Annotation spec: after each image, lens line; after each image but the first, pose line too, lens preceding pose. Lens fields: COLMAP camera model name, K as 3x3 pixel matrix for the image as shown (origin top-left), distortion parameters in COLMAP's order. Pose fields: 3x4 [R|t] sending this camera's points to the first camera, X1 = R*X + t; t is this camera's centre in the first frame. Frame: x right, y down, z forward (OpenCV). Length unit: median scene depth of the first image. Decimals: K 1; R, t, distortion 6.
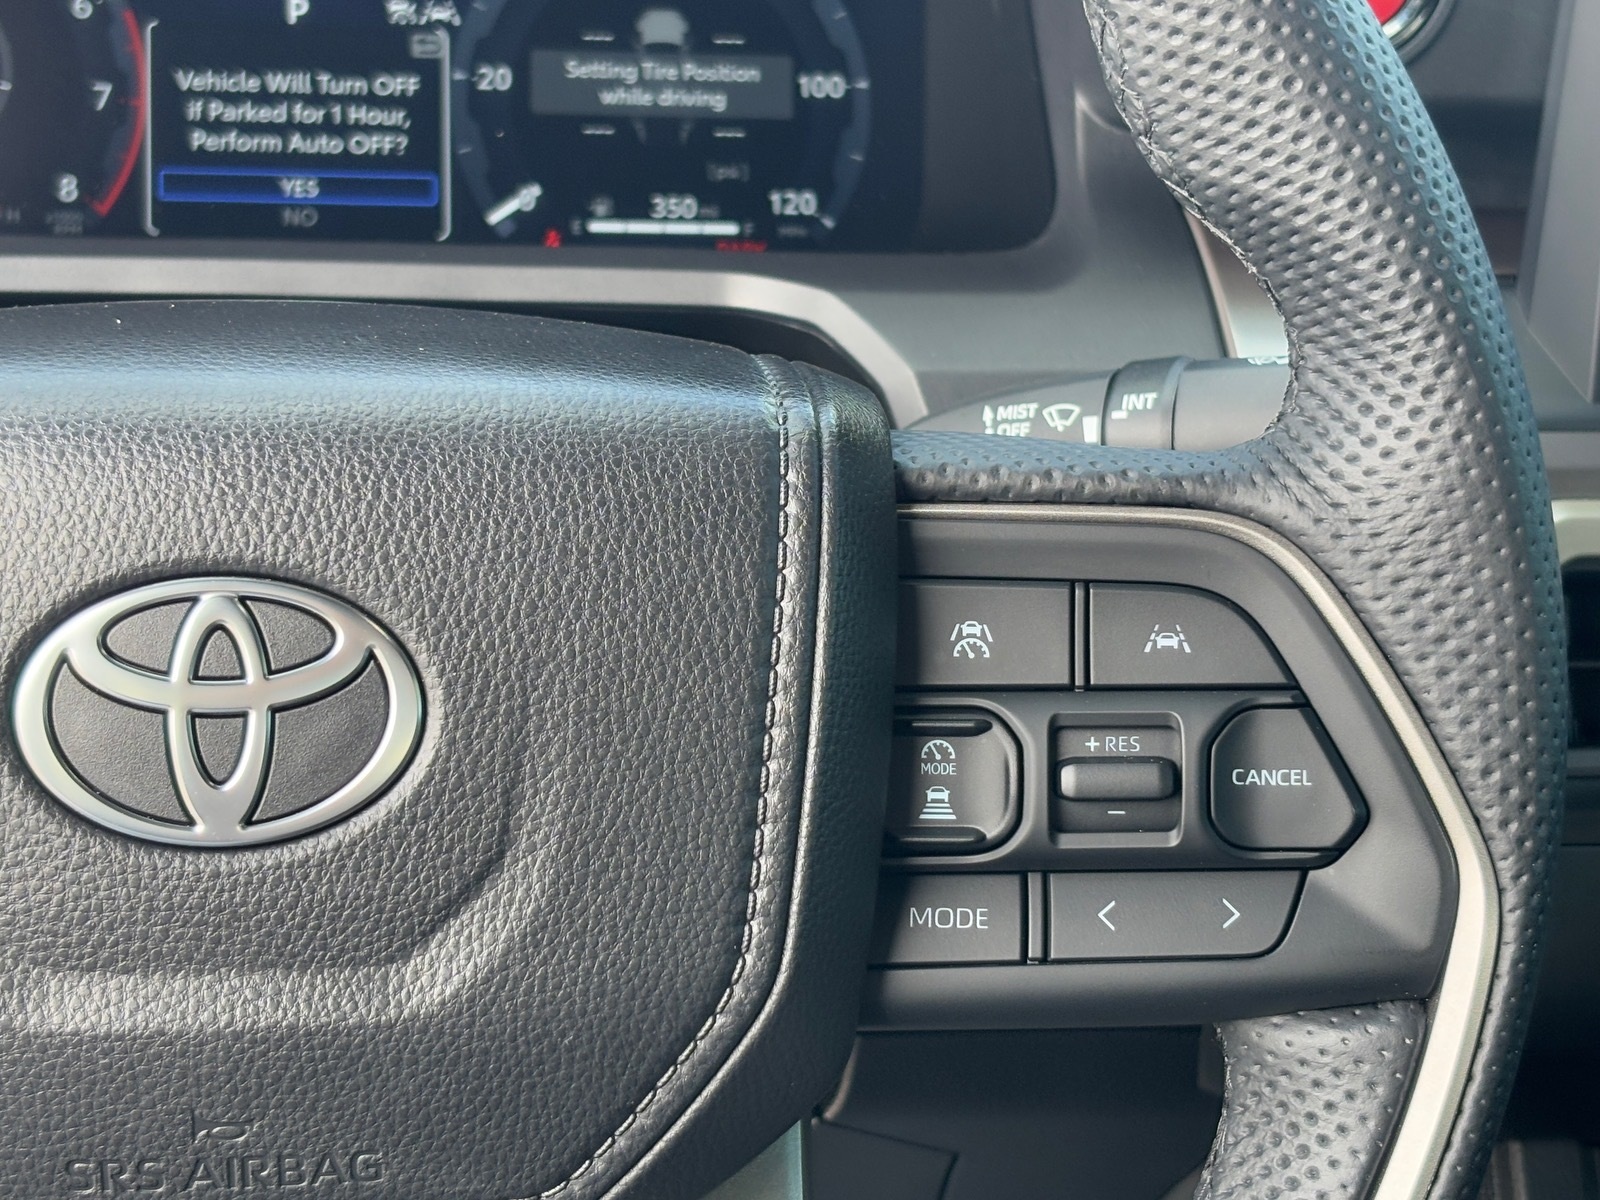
lens RADIAL K [[2920.5, 0, 834.7], [0, 2920.5, 591.1], [0, 0, 1]] dist [0.132026, 0.000000]
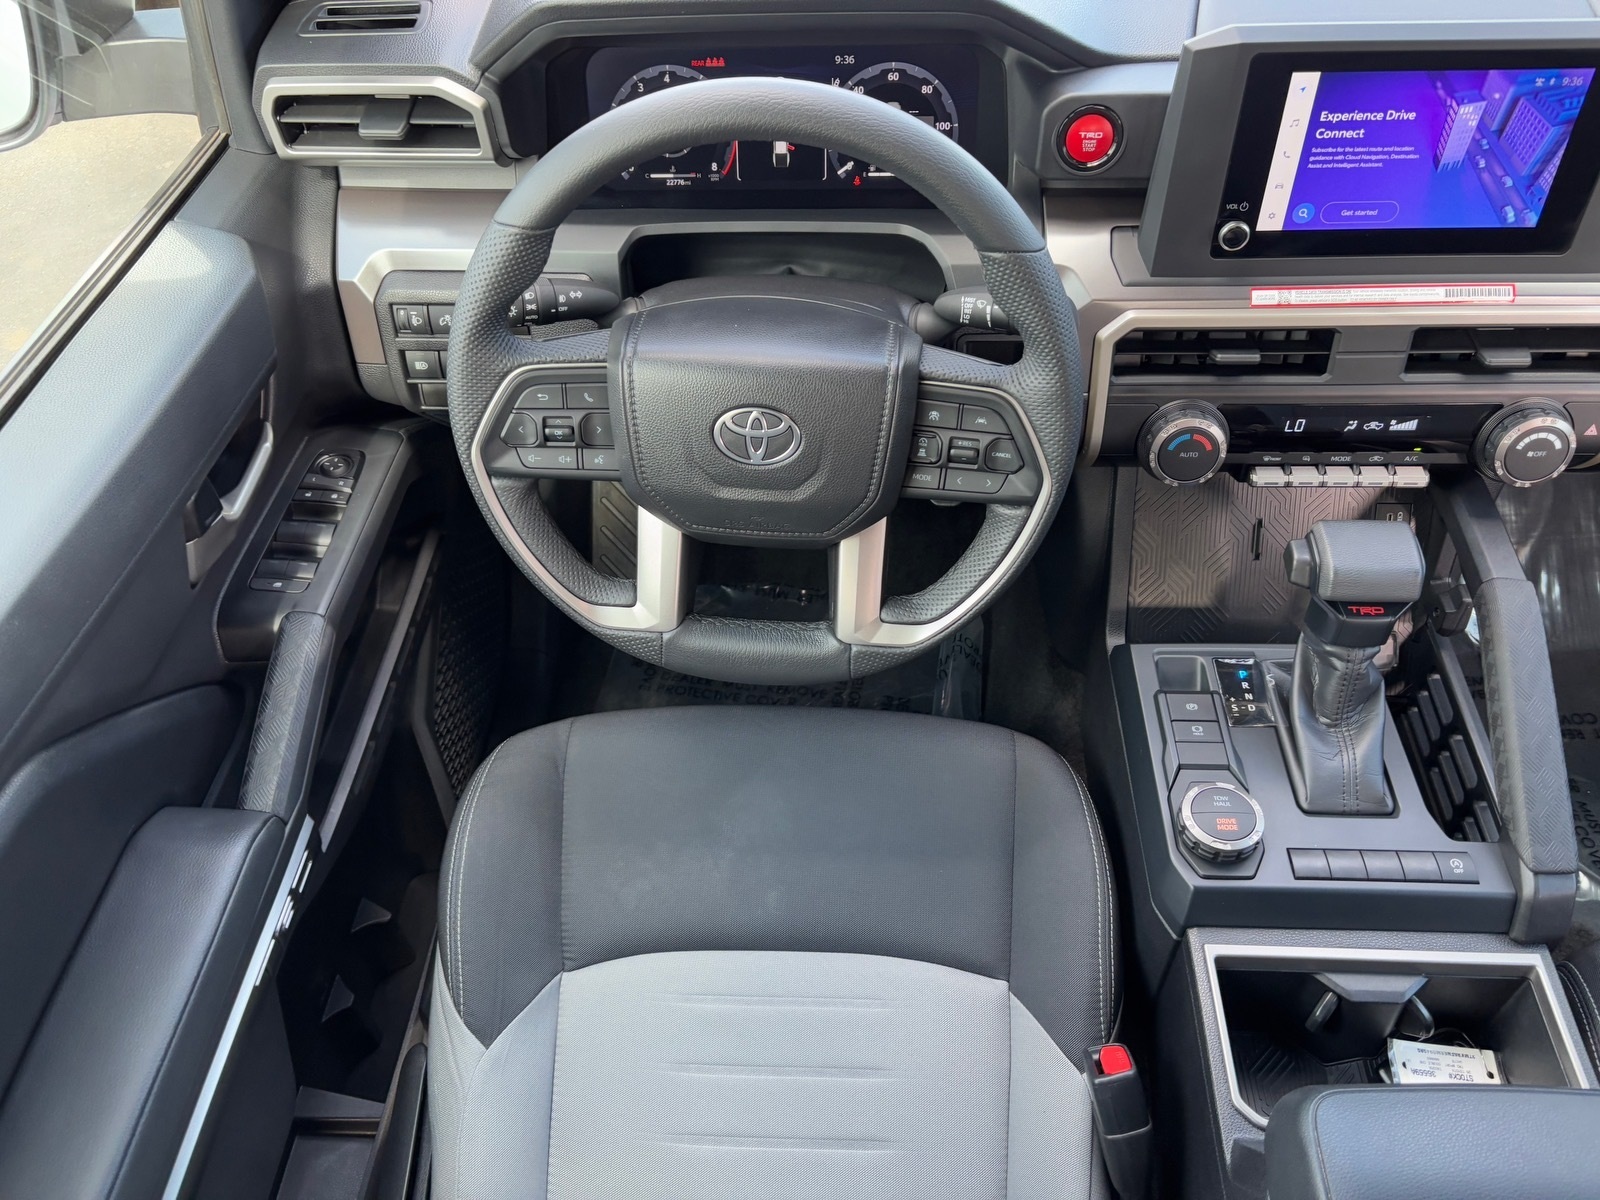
lens RADIAL K [[1213.2, 0, 792.4], [0, 1213.2, 606.5], [0, 0, 1]] dist [0.043531, -0.053388]
pose [[0.981120, 0.080366, -0.175914, 0.116651], [0.014516, 0.876410, 0.481346, -0.378675], [0.192857, -0.474811, 0.858697, -0.430432]]
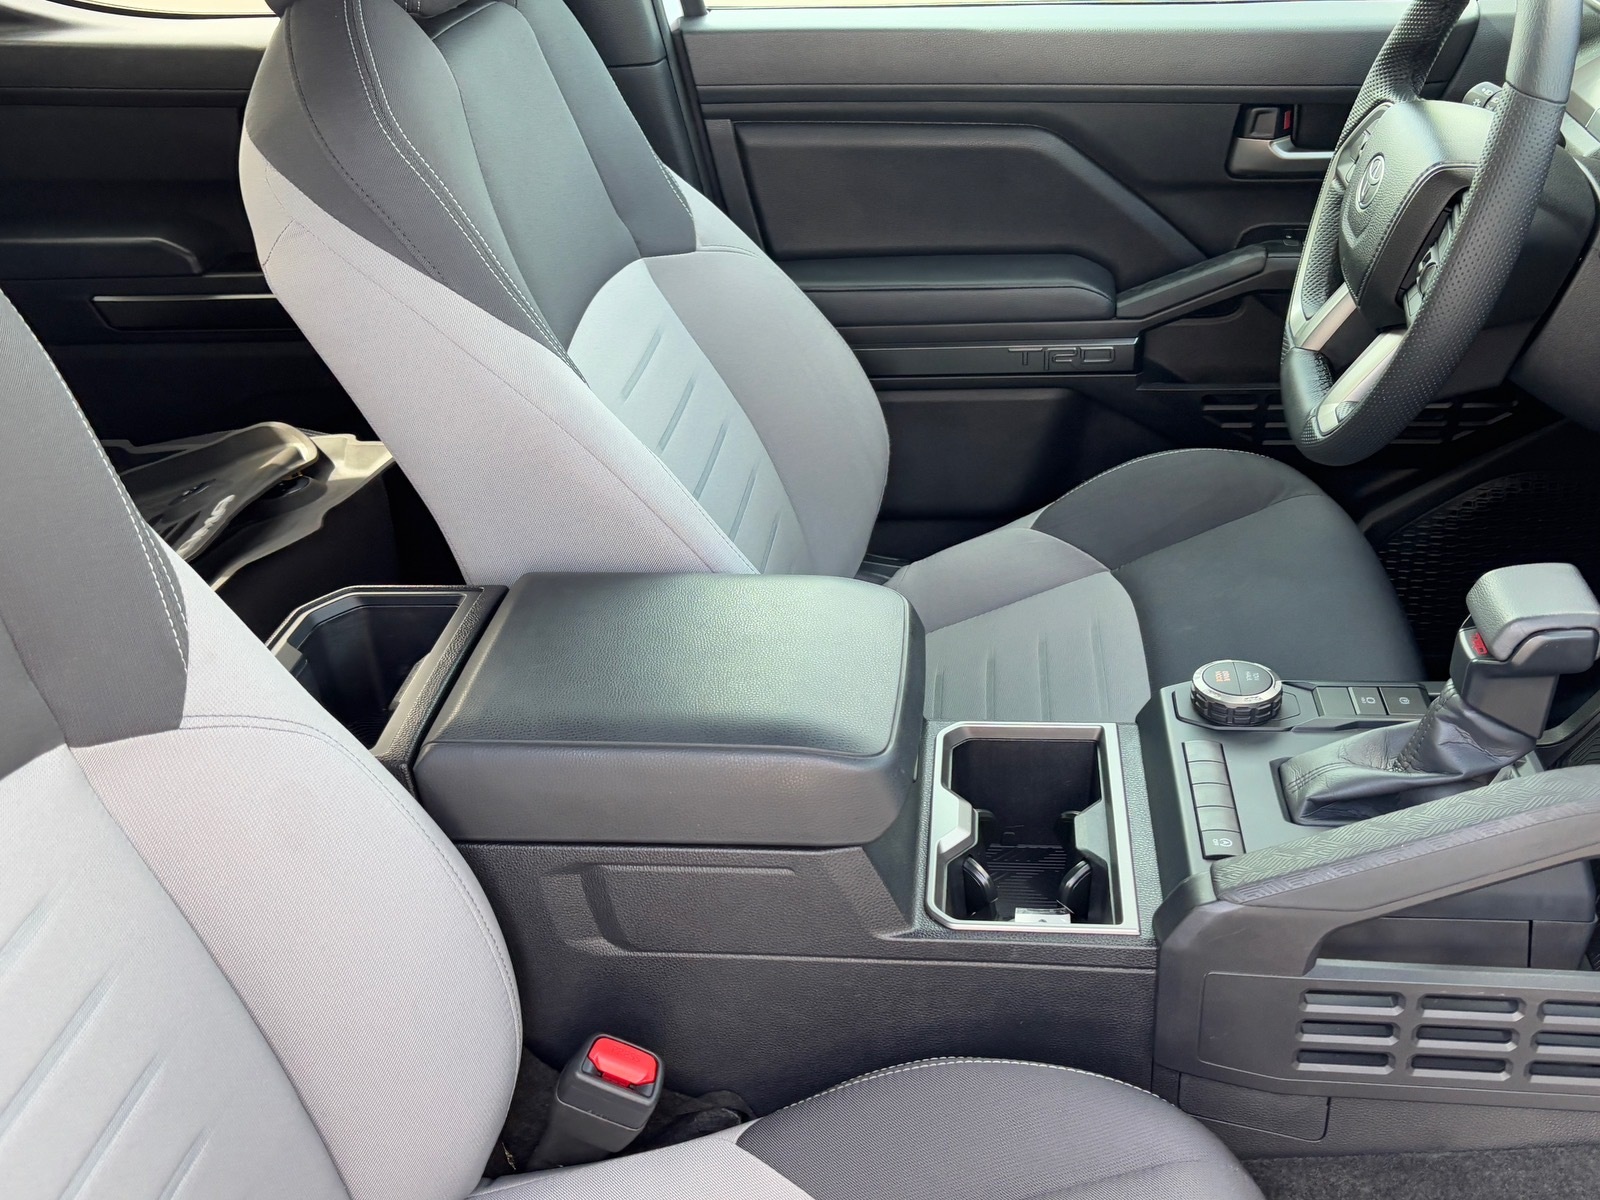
lens RADIAL K [[1682.0, 0, 787.7], [0, 1682.0, 610.6], [0, 0, 1]] dist [0.072251, 0.000000]
pose [[-0.232865, 0.439147, -0.867712, 1.843334], [-0.273503, 0.826656, 0.491768, -0.330450], [0.933258, 0.351837, -0.072392, 0.314056]]
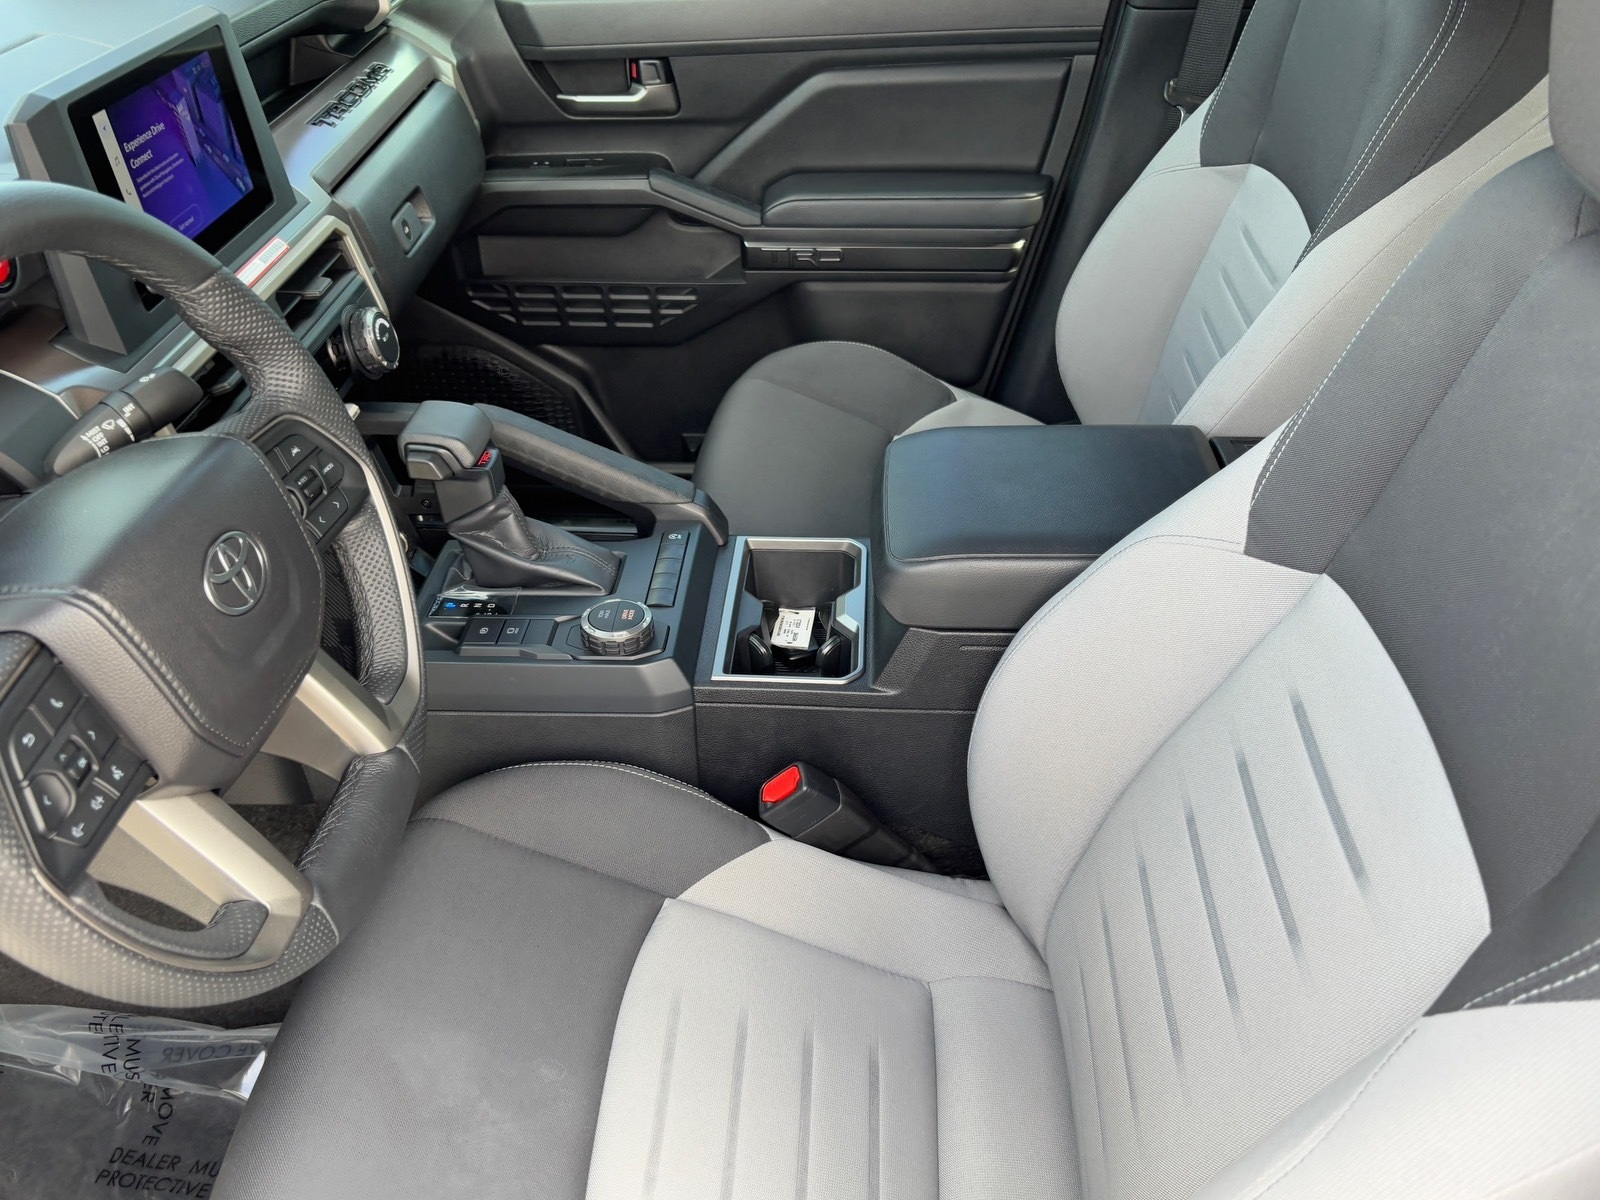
lens RADIAL K [[1397.9, 0, 804.0], [0, 1397.9, 612.1], [0, 0, 1]] dist [0.047306, -0.056509]
pose [[0.181273, -0.583267, 0.791795, -0.892698], [0.332569, 0.794057, 0.508794, -0.342761], [-0.925493, 0.171096, 0.337918, -0.128235]]
